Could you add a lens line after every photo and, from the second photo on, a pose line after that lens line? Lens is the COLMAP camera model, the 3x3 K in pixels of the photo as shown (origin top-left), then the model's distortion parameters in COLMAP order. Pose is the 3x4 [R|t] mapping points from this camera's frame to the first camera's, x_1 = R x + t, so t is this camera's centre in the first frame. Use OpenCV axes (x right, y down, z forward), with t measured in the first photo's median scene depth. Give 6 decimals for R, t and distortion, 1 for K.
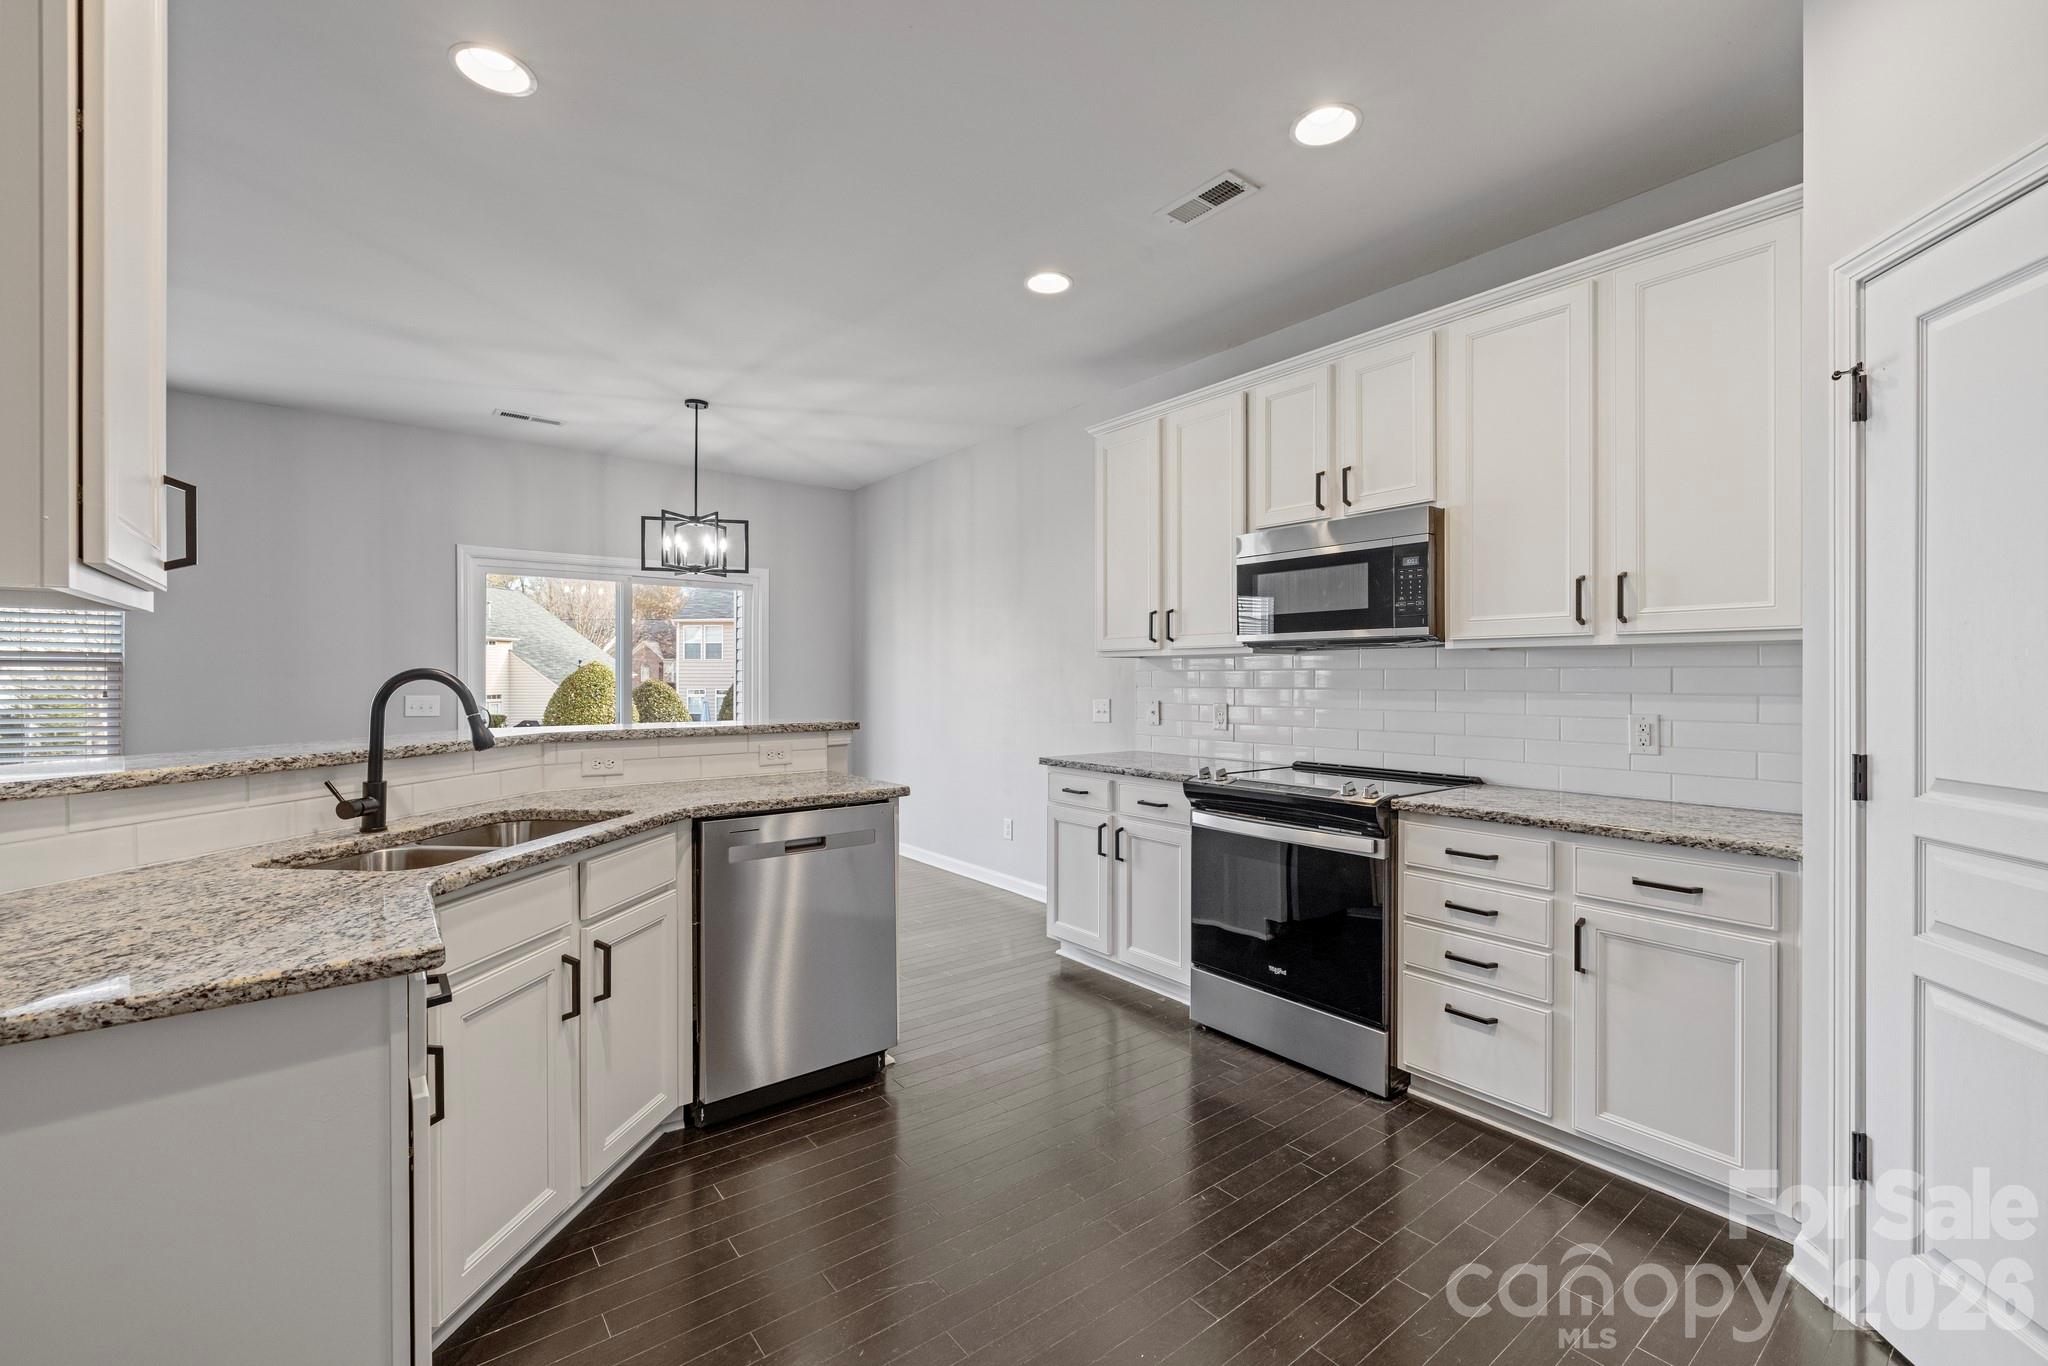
lens RADIAL K [[852.2, 0, 1036.7], [0, 852.2, 679.9], [0, 0, 1]] dist [-0.001020, 0.000647]
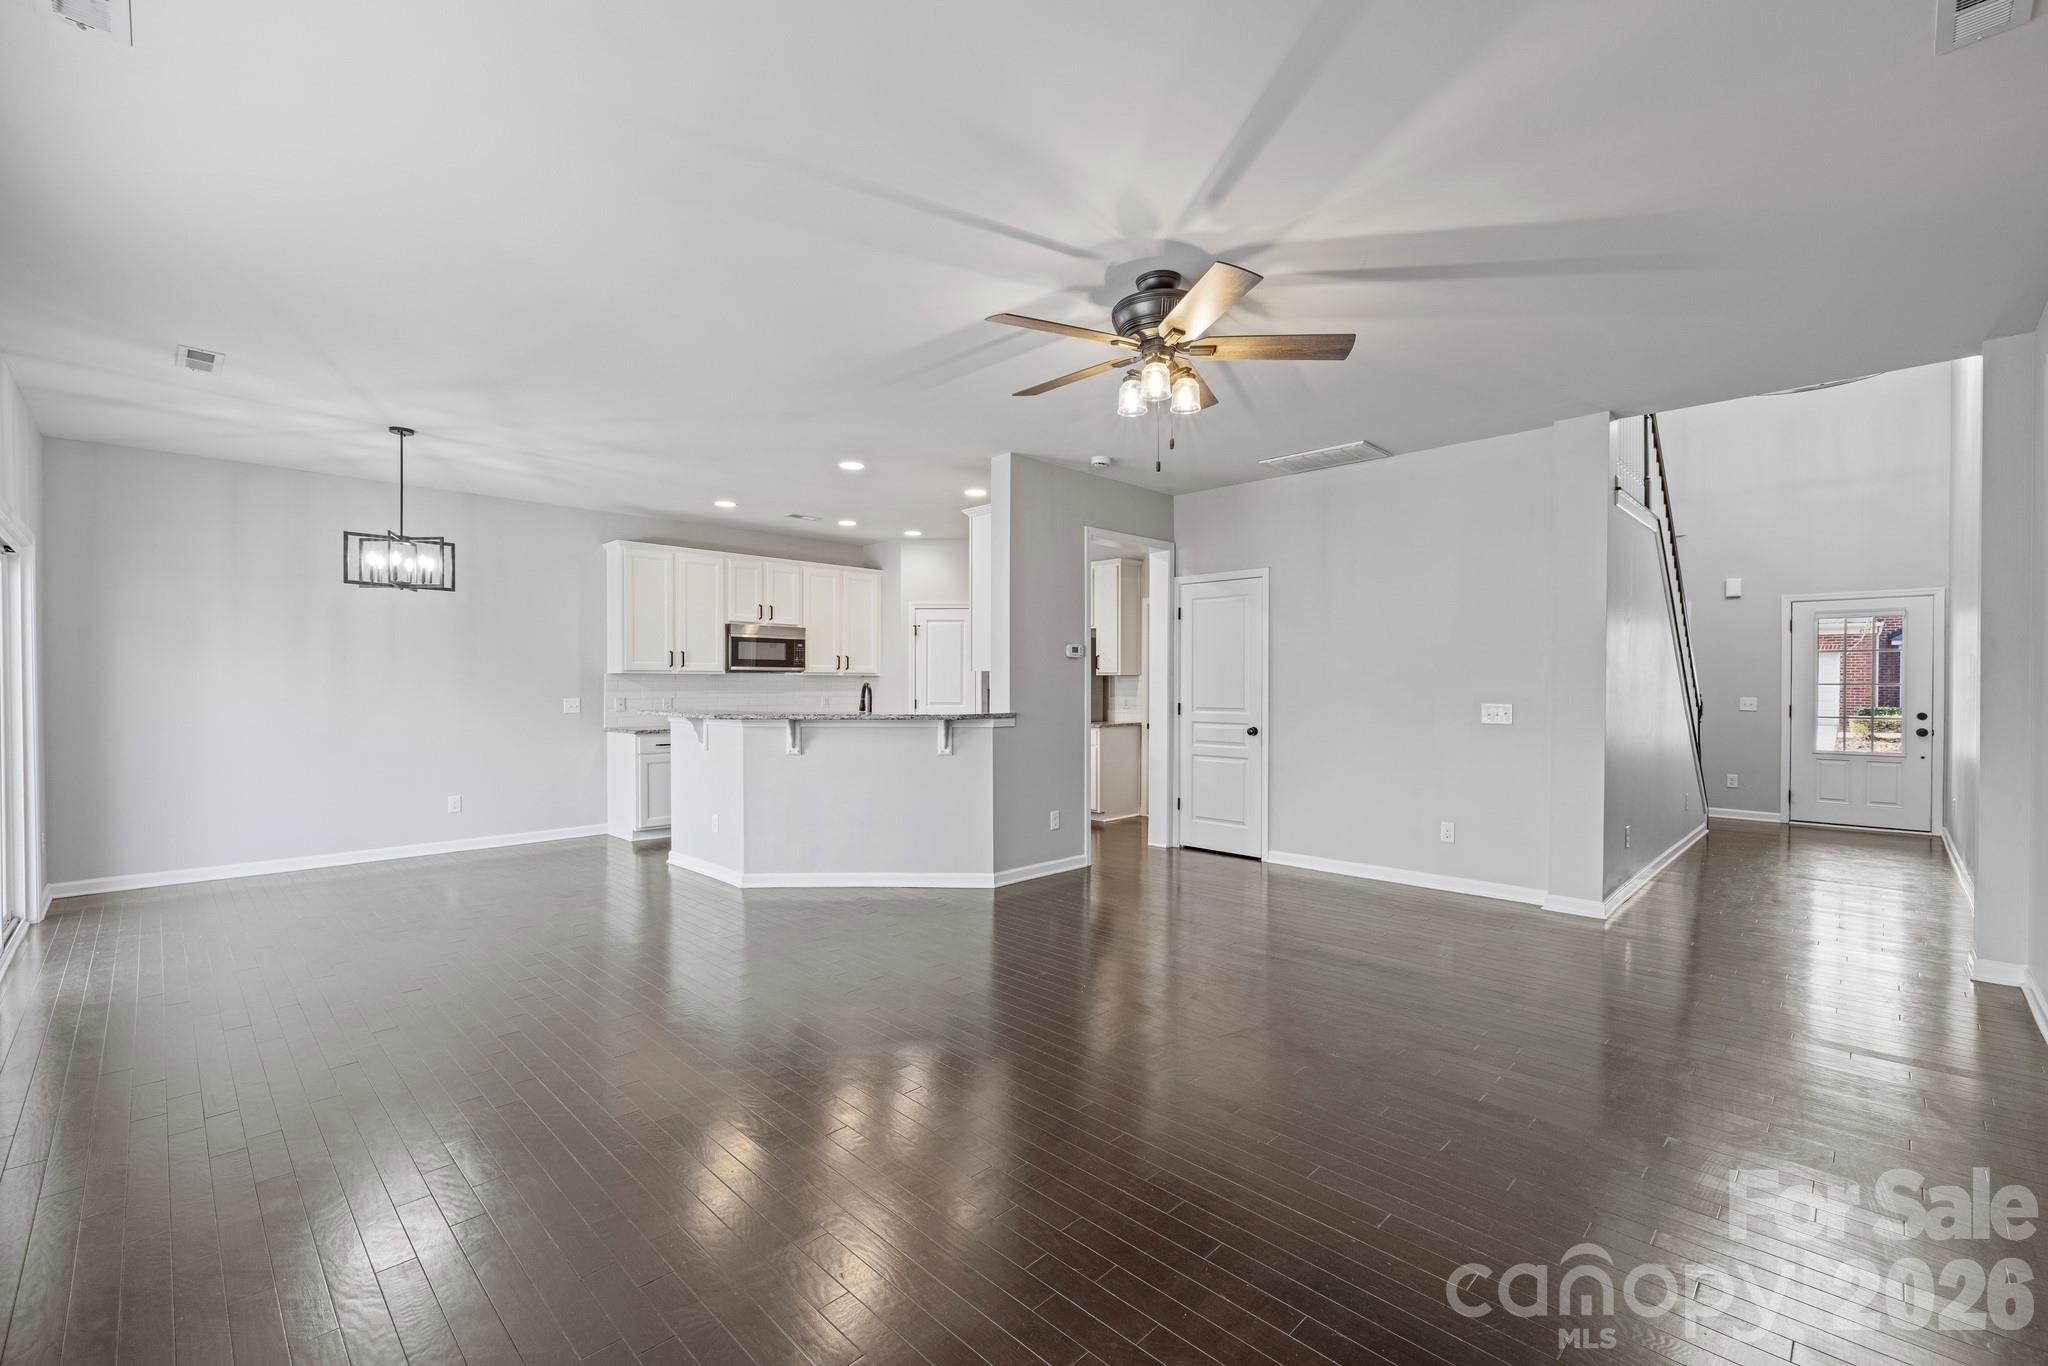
lens RADIAL K [[865.7, 0, 1022.5], [0, 865.7, 688.1], [0, 0, 1]] dist [-0.002186, -0.000245]
pose [[-0.121531, -0.006073, 0.992569, -2.809627], [0.002650, 0.999976, 0.006442, -0.008371], [-0.992584, 0.003413, -0.121512, 0.635419]]
